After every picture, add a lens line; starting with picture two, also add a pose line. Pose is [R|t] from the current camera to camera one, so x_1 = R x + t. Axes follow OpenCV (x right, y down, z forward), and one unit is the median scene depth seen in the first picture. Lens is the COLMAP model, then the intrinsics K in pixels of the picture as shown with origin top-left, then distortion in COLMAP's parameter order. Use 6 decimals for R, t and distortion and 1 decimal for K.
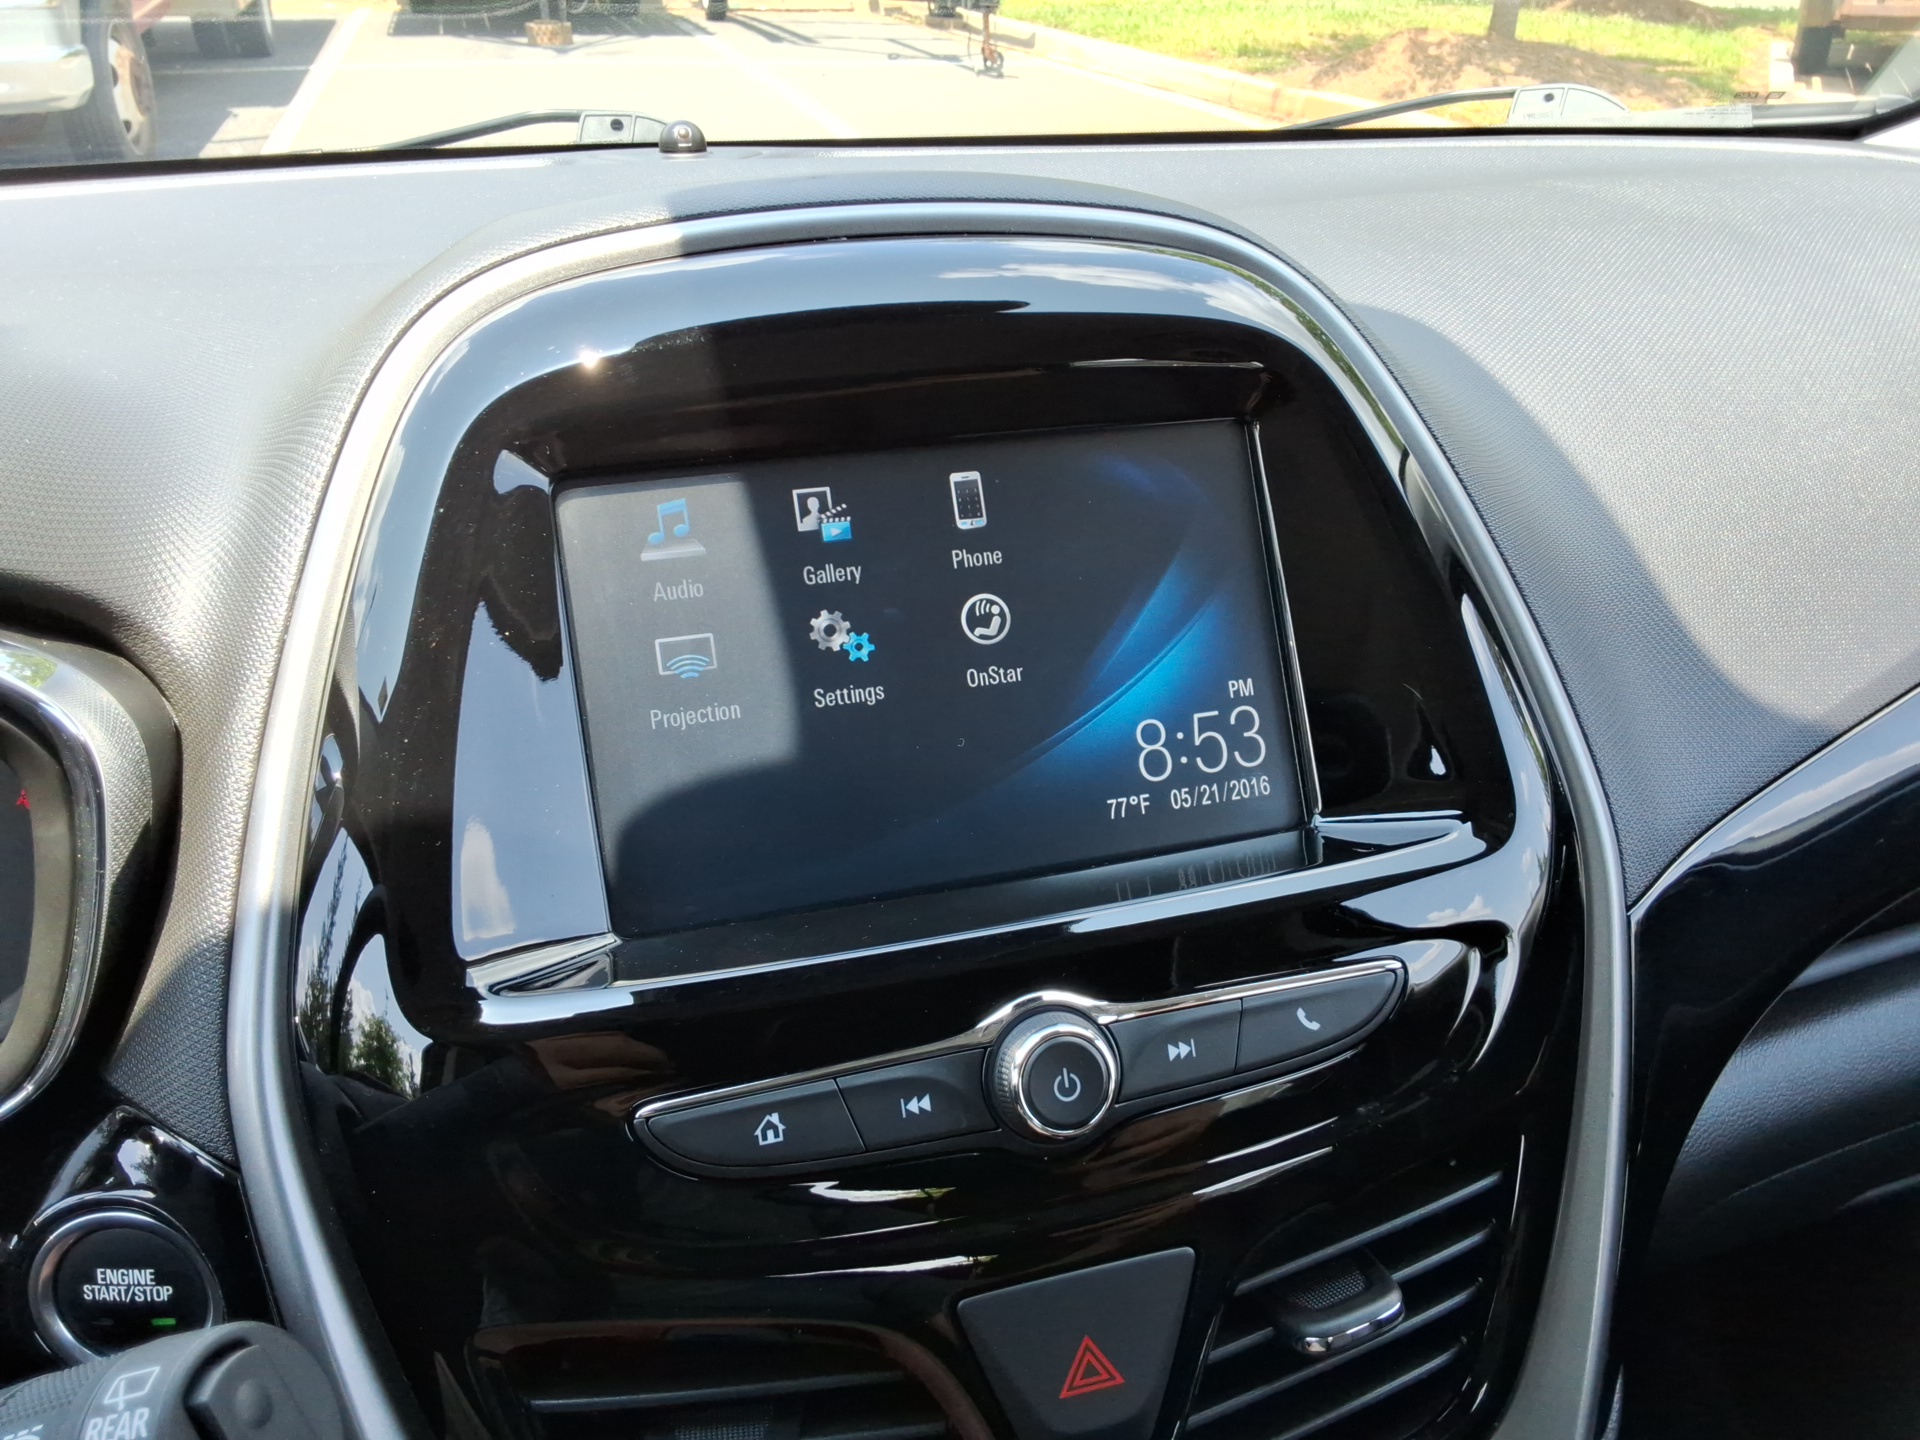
lens RADIAL K [[1546.0, 0, 994.1], [0, 1546.0, 703.7], [0, 0, 1]] dist [0.098293, -0.157658]
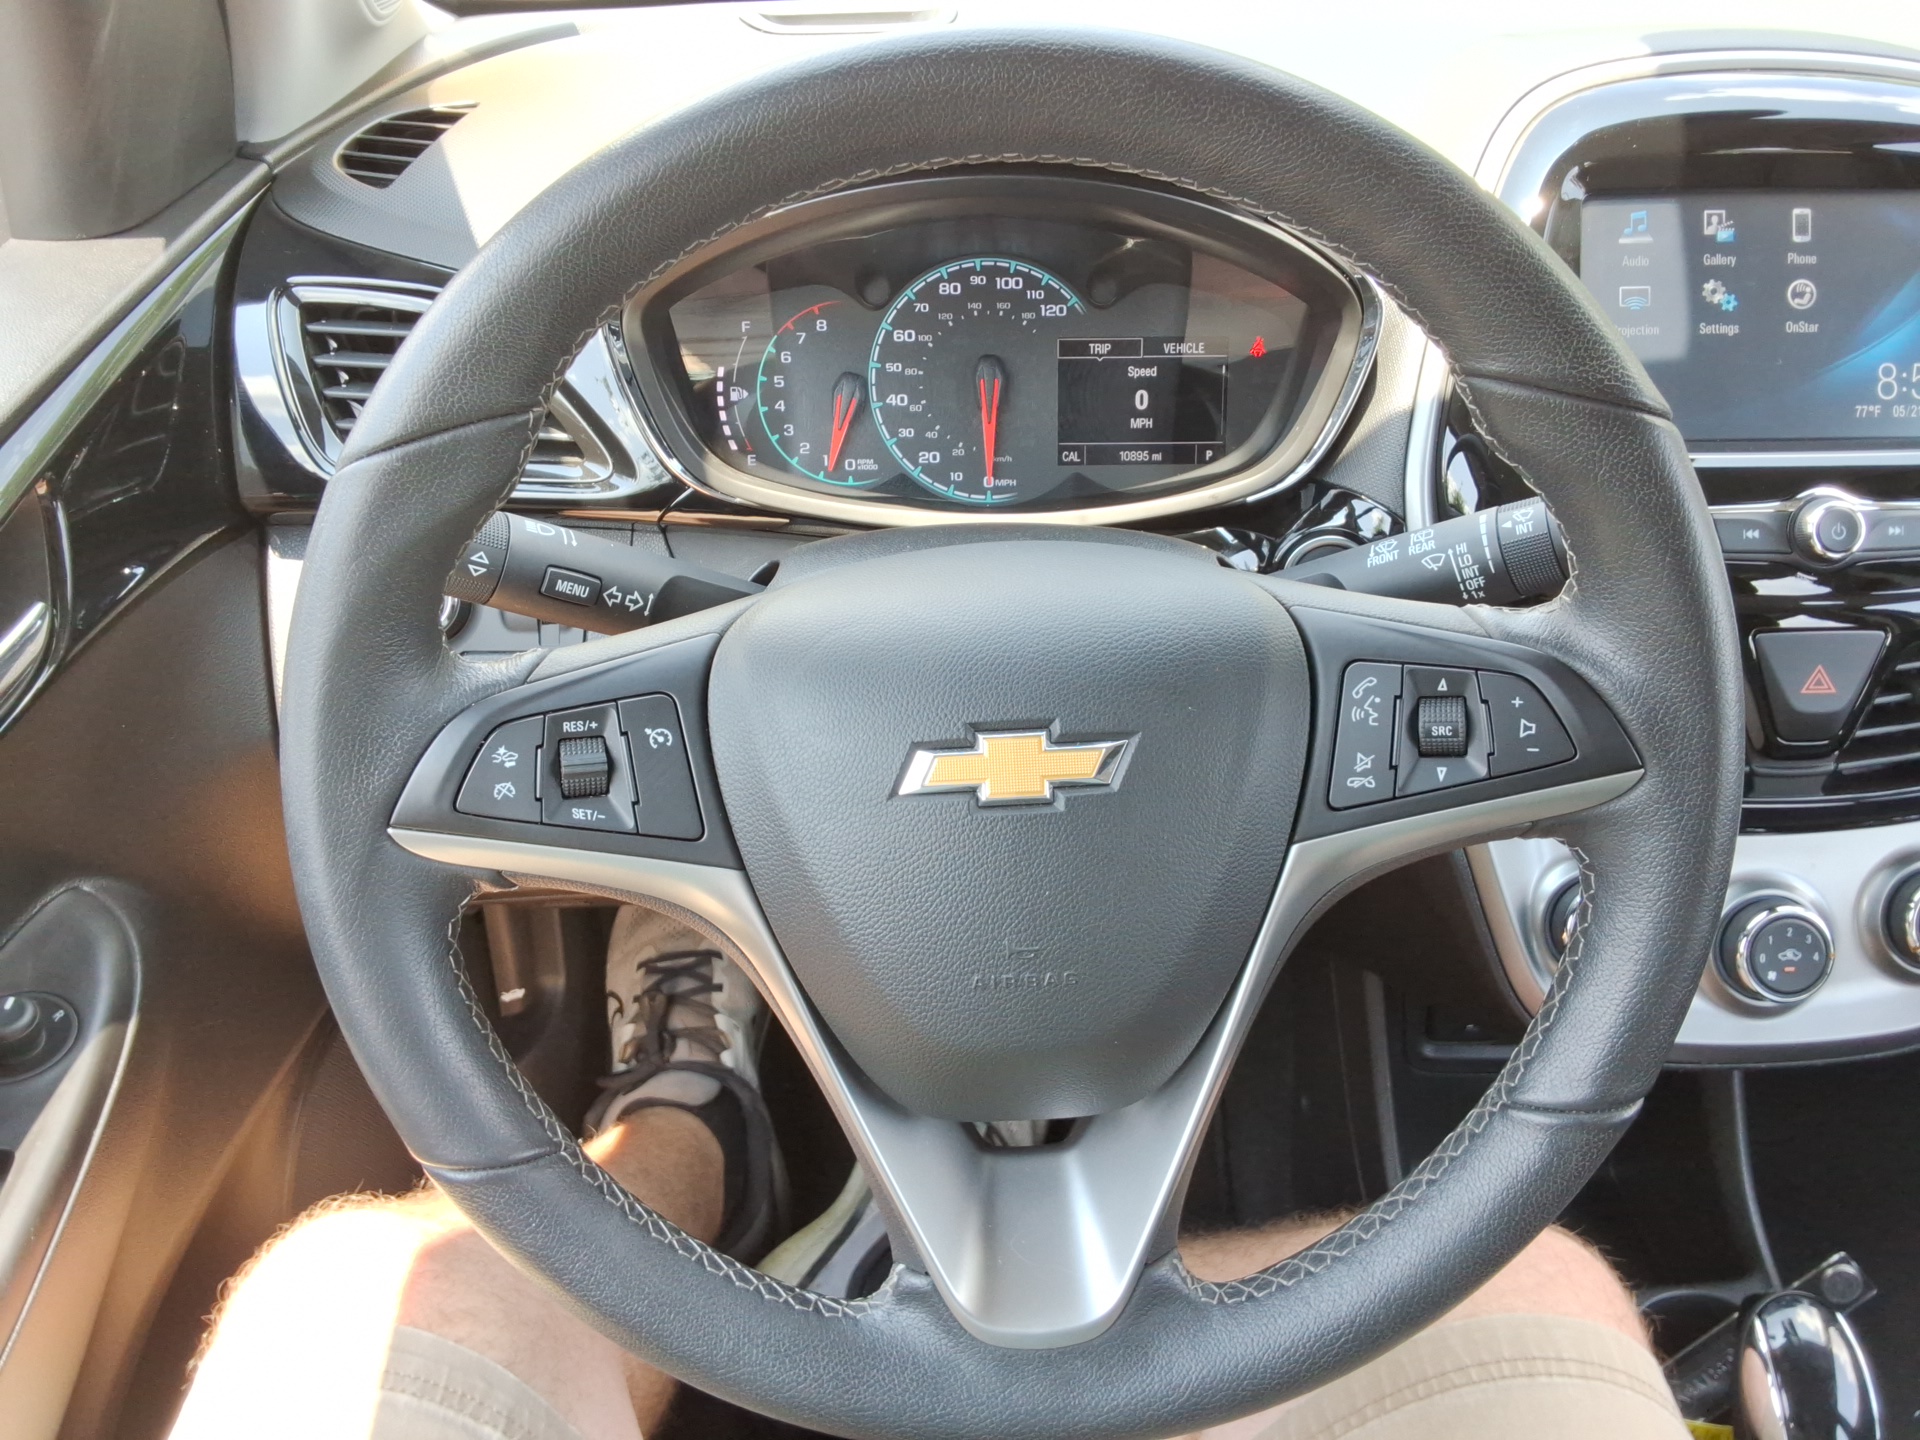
lens RADIAL K [[1546.0, 0, 985.4], [0, 1546.0, 711.7], [0, 0, 1]] dist [0.098293, -0.157658]
pose [[0.965493, 0.136991, -0.221489, -0.437260], [-0.110125, 0.985451, 0.129459, 0.281724], [0.236001, -0.100600, 0.966532, -0.982308]]
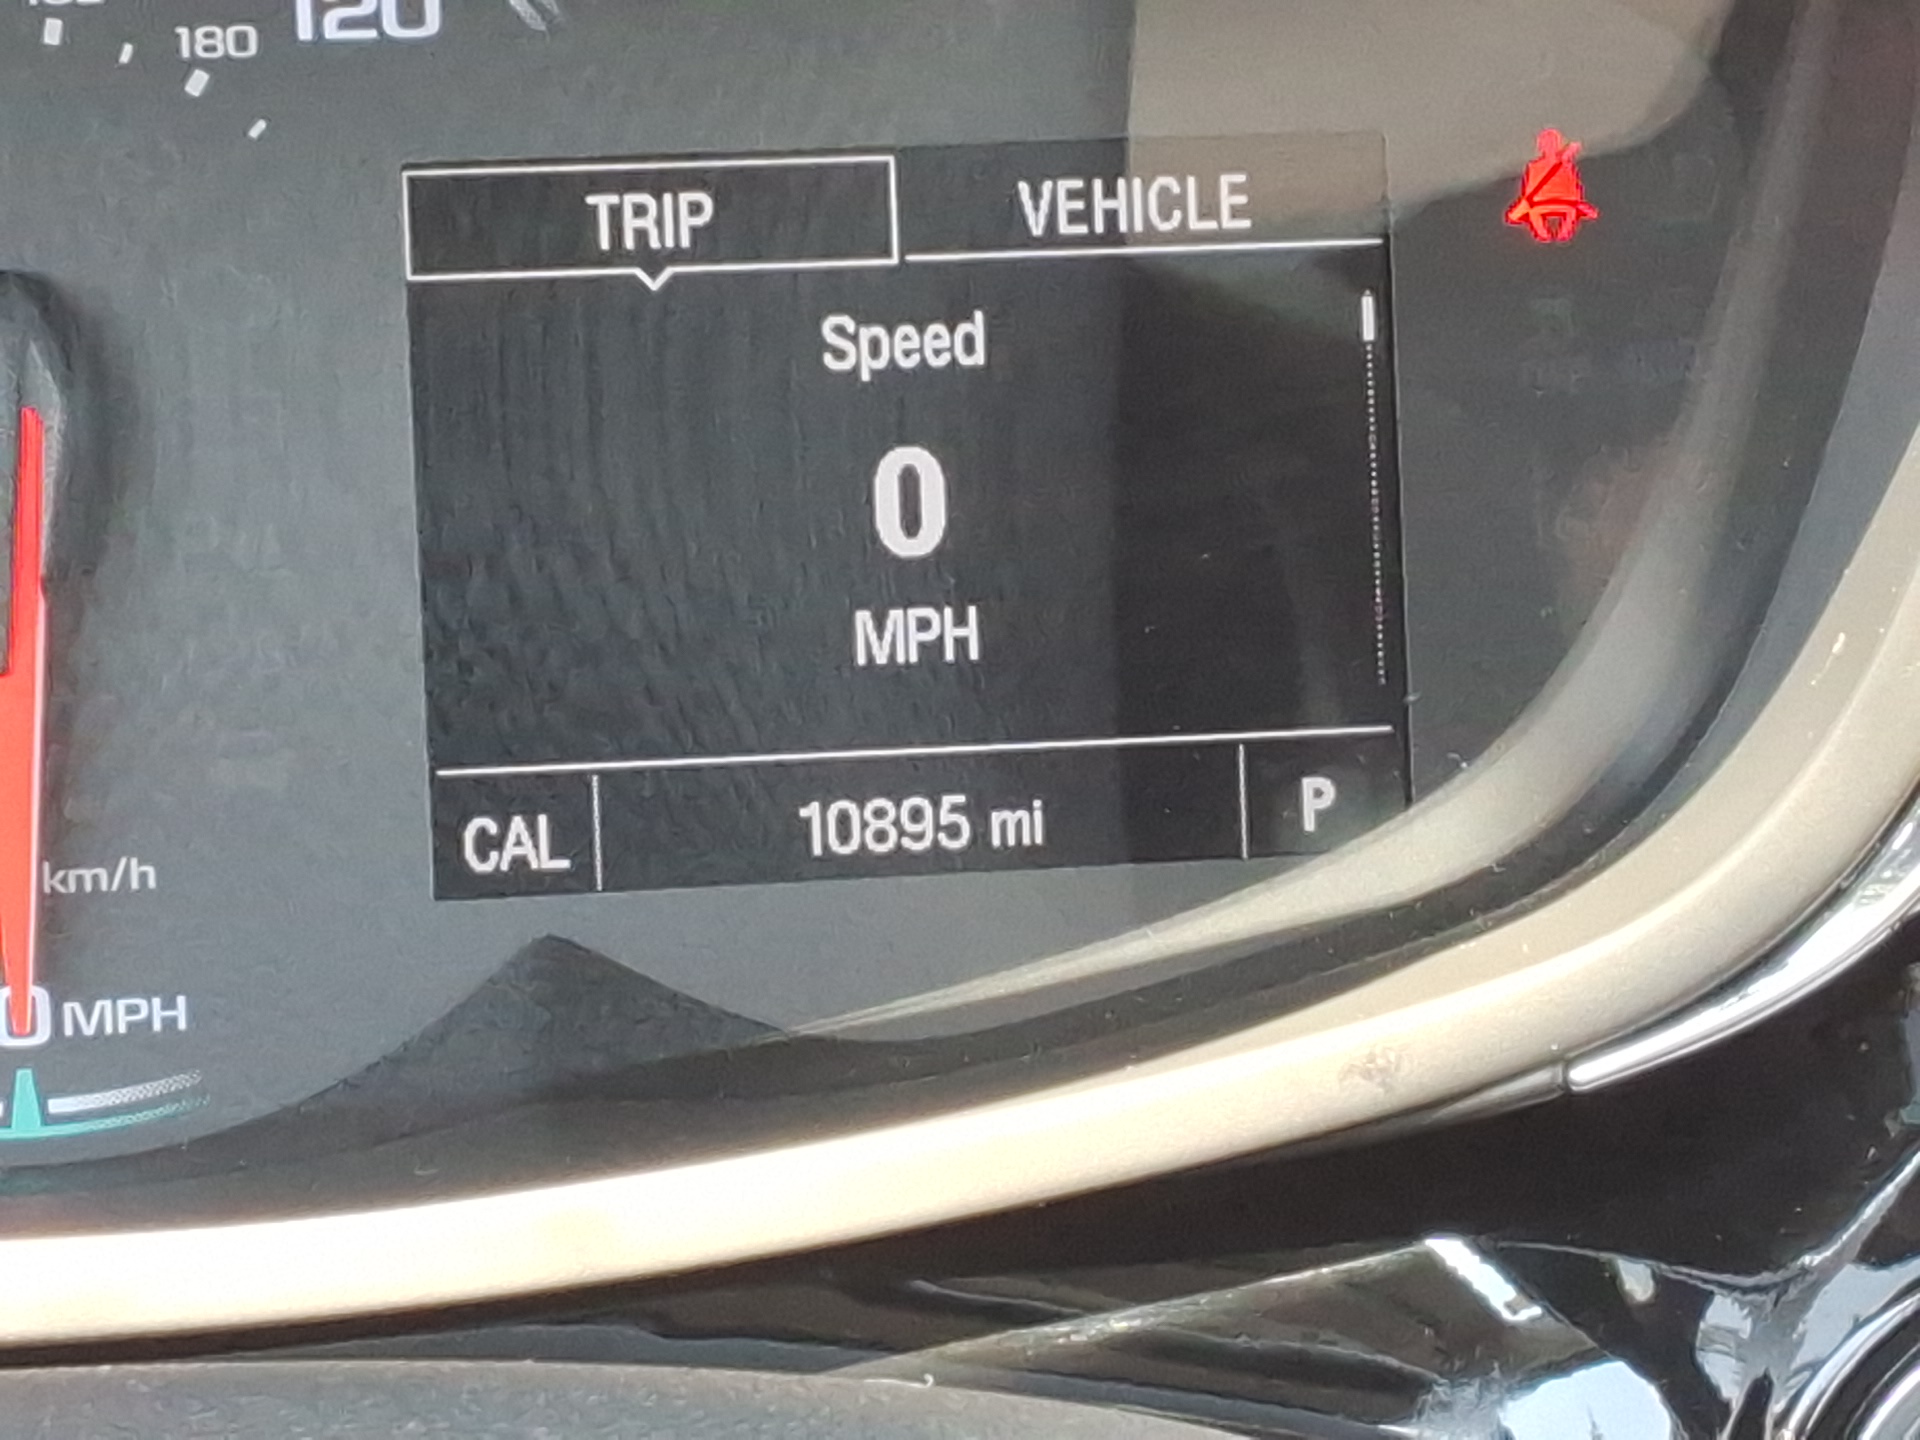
lens RADIAL K [[5617.2, 0, 970.7], [0, 5617.2, 714.3], [0, 0, 1]] dist [0.257243, 0.000000]
pose [[0.986276, 0.062976, -0.152622, -0.530164], [-0.067974, 0.997301, -0.027748, 0.206732], [0.150463, 0.037742, 0.987895, -0.225059]]
